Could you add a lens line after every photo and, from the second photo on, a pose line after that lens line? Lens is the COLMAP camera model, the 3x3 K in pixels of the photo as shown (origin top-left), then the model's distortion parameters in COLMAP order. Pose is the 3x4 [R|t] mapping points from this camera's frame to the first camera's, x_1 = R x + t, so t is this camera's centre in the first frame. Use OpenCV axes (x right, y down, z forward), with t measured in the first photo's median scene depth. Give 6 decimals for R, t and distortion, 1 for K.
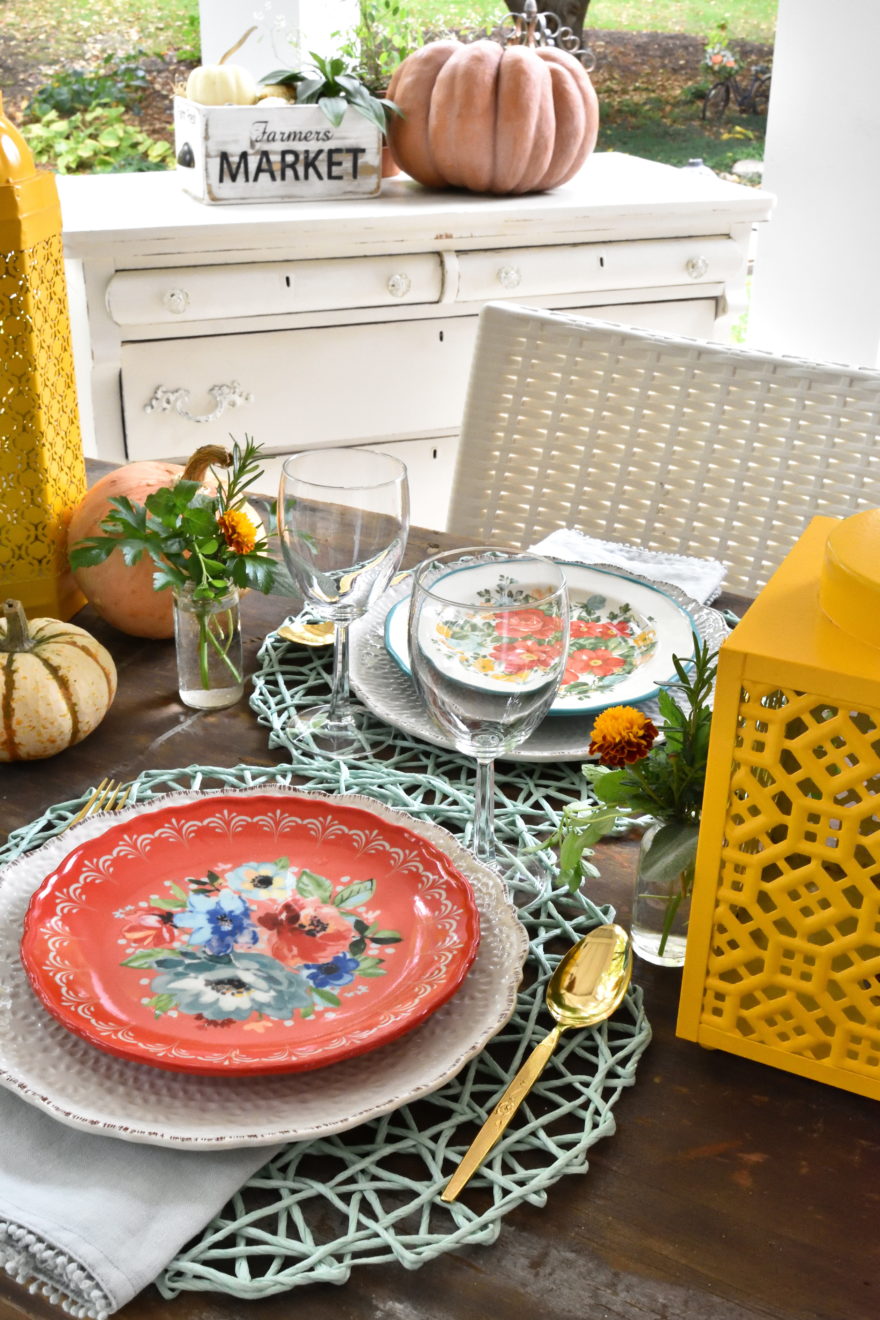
lens RADIAL K [[1401.4, 0, 440.0], [0, 1401.4, 660.0], [0, 0, 1]] dist [-0.014041, -0.211752]
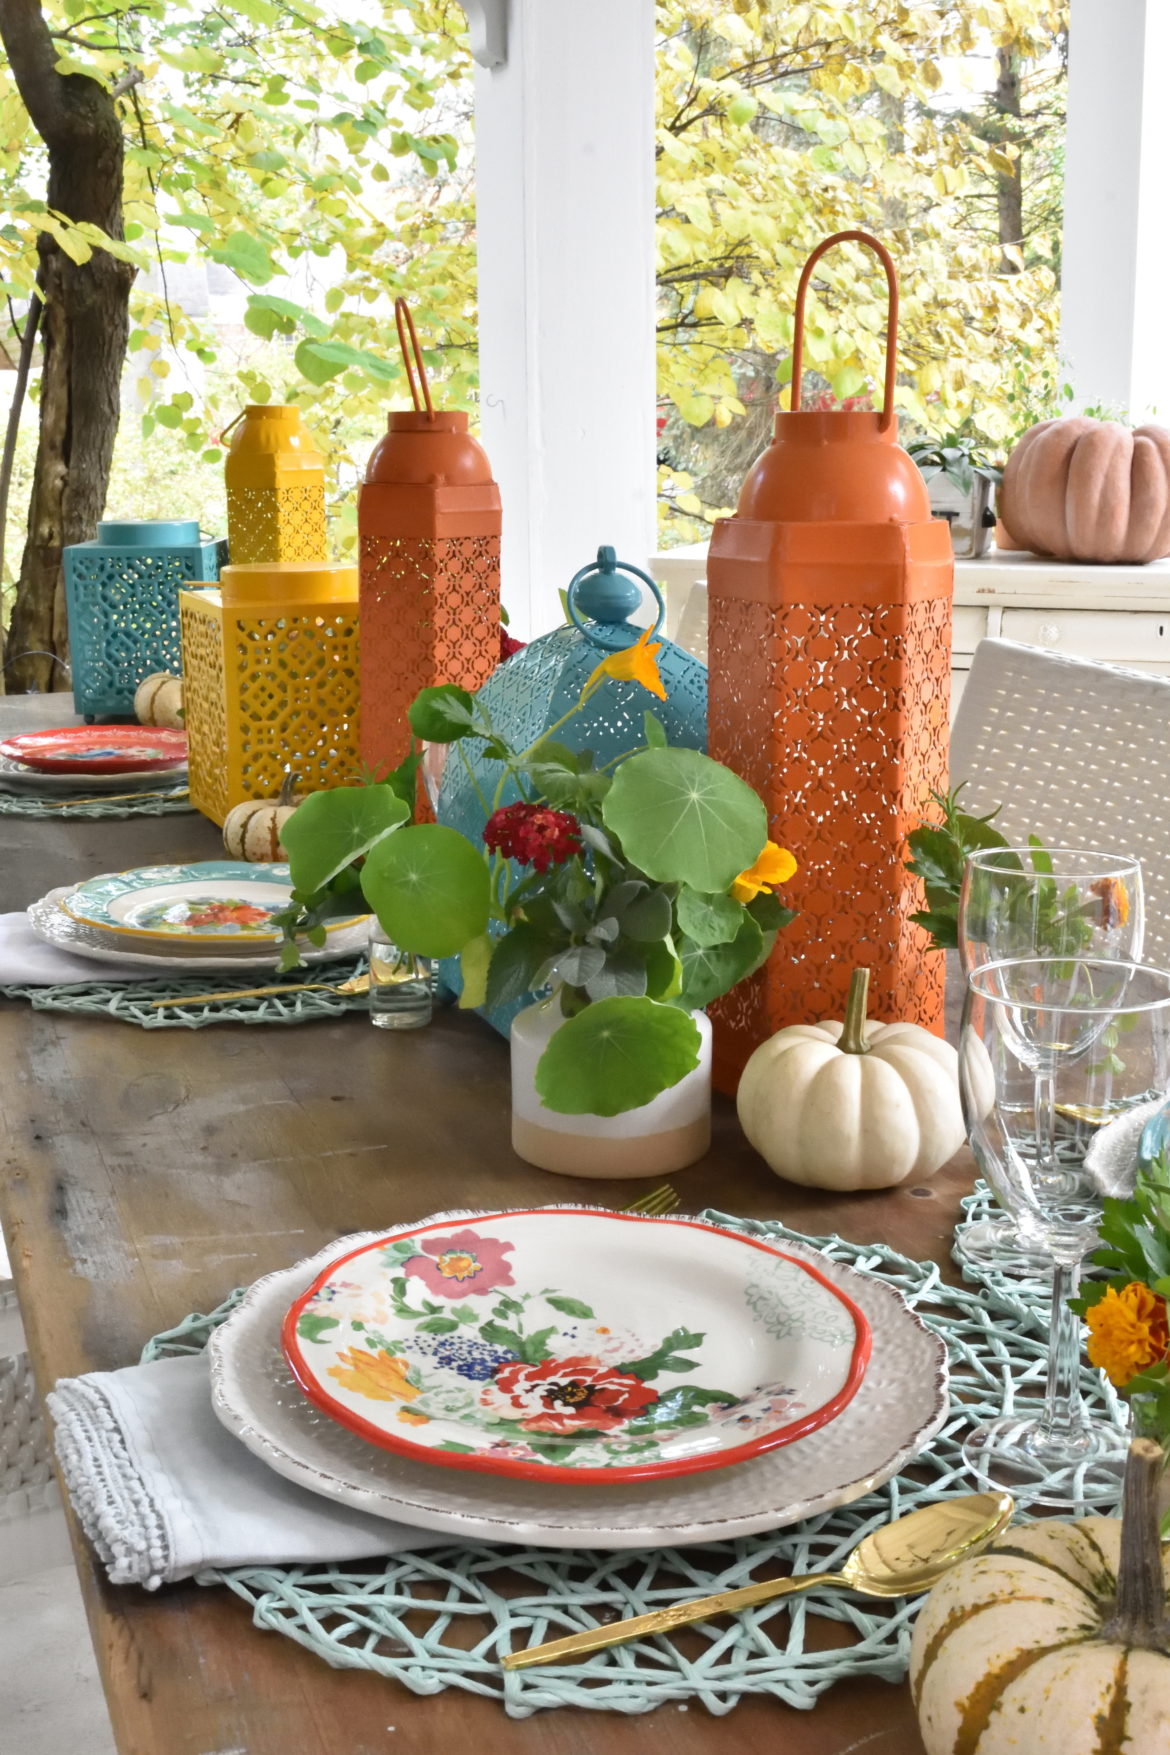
lens RADIAL K [[2057.3, 0, 585.0], [0, 2057.3, 877.5], [0, 0, 1]] dist [-0.036260, -0.029286]
pose [[0.726798, 0.134799, -0.673493, 0.844009], [-0.292381, 0.947994, -0.125783, 0.184415], [0.621512, 0.288336, 0.728413, -0.254342]]
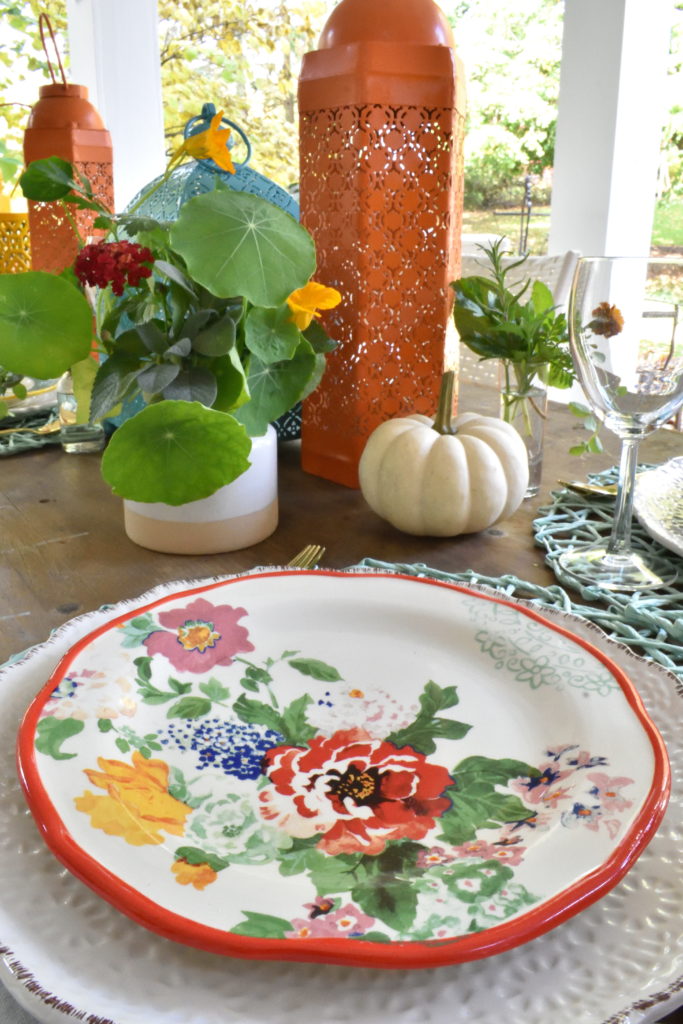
lens RADIAL K [[802.1, 0, 341.5], [0, 802.1, 512.0], [0, 0, 1]] dist [-0.100053, 0.000002]
pose [[0.855002, 0.168859, -0.490366, 0.654072], [-0.224376, 0.972880, -0.056206, 0.191712], [0.467577, 0.158083, 0.869702, -0.074979]]
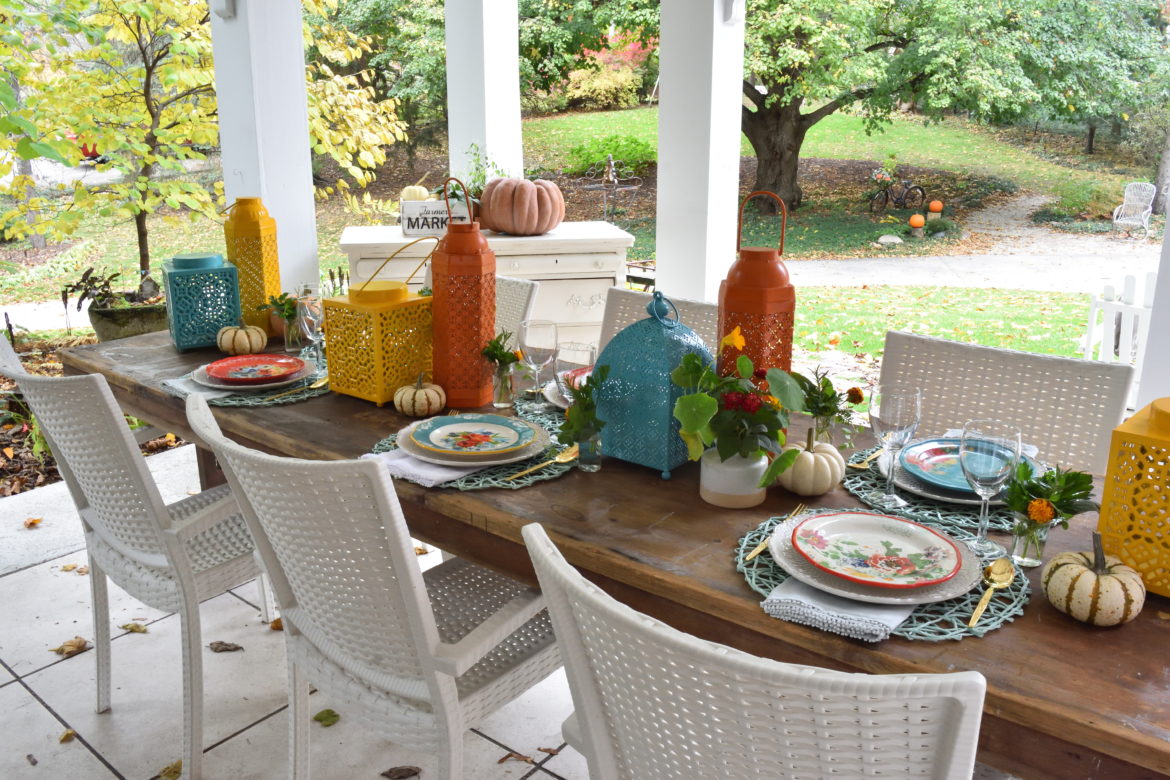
lens RADIAL K [[940.9, 0, 585.0], [0, 940.9, 390.0], [0, 0, 1]] dist [-0.085044, -0.002599]
pose [[0.981214, 0.045329, -0.187523, 0.510908], [-0.078208, 0.982014, -0.171849, 0.236285], [0.176361, 0.183287, 0.967111, -0.602219]]
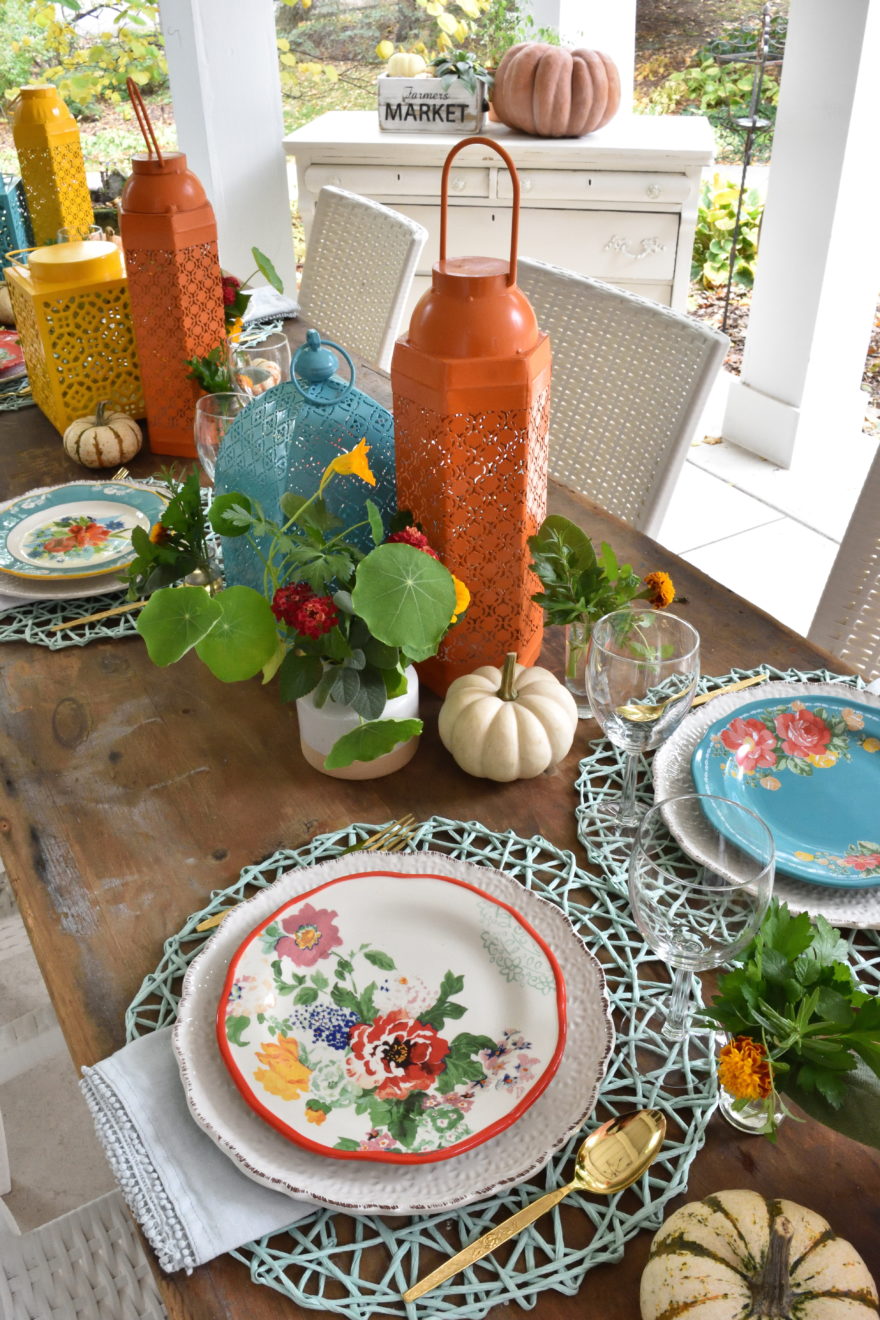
lens RADIAL K [[1061.5, 0, 440.0], [0, 1061.5, 660.0], [0, 0, 1]] dist [-0.085044, -0.002599]
pose [[0.842191, 0.292021, -0.453253, 0.723409], [-0.217222, 0.953160, 0.210478, 0.038514], [0.493487, -0.078806, 0.866176, -0.220358]]
